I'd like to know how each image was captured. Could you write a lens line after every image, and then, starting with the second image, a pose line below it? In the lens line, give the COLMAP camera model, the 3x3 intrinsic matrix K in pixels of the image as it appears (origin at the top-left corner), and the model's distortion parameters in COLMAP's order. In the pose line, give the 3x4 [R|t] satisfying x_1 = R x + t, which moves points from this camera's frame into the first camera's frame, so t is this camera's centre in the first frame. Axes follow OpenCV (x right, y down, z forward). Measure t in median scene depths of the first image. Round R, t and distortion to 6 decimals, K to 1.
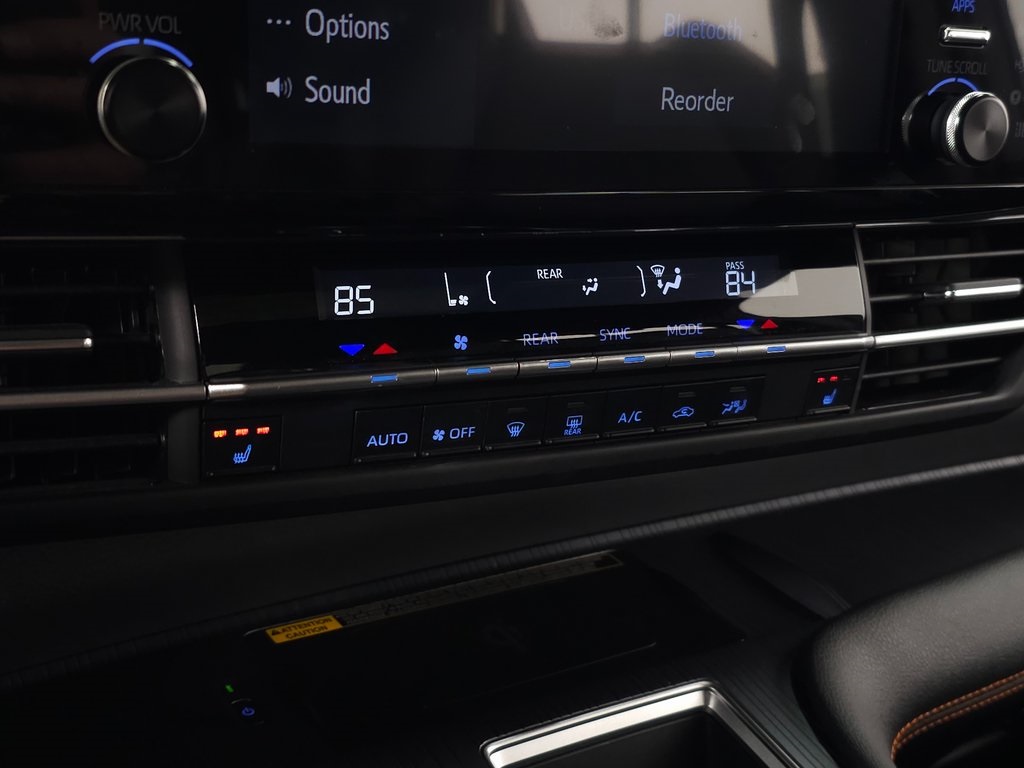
lens RADIAL K [[1328.7, 0, 528.1], [0, 1328.7, 387.6], [0, 0, 1]] dist [0.231980, -1.002143]
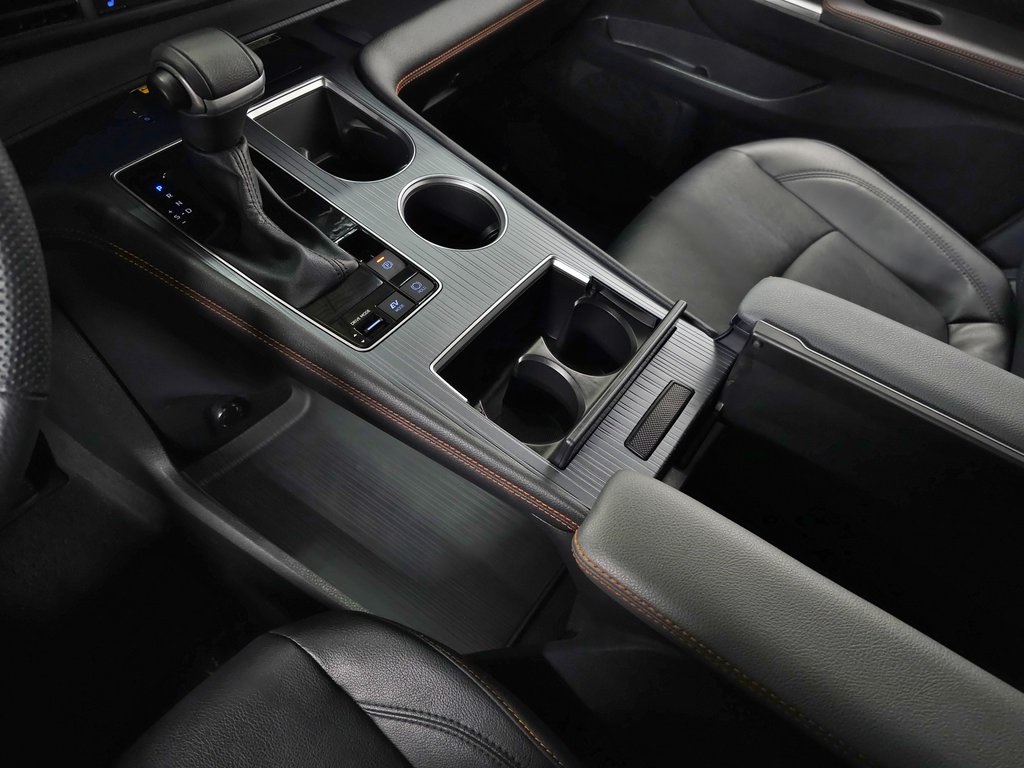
lens RADIAL K [[700.3, 0, 510.5], [0, 700.3, 390.1], [0, 0, 1]] dist [0.037737, -0.046515]
pose [[0.932626, -0.287804, 0.217662, -0.001804], [0.126934, 0.826315, 0.548718, 0.015563], [-0.337781, -0.484120, 0.807175, -0.547414]]
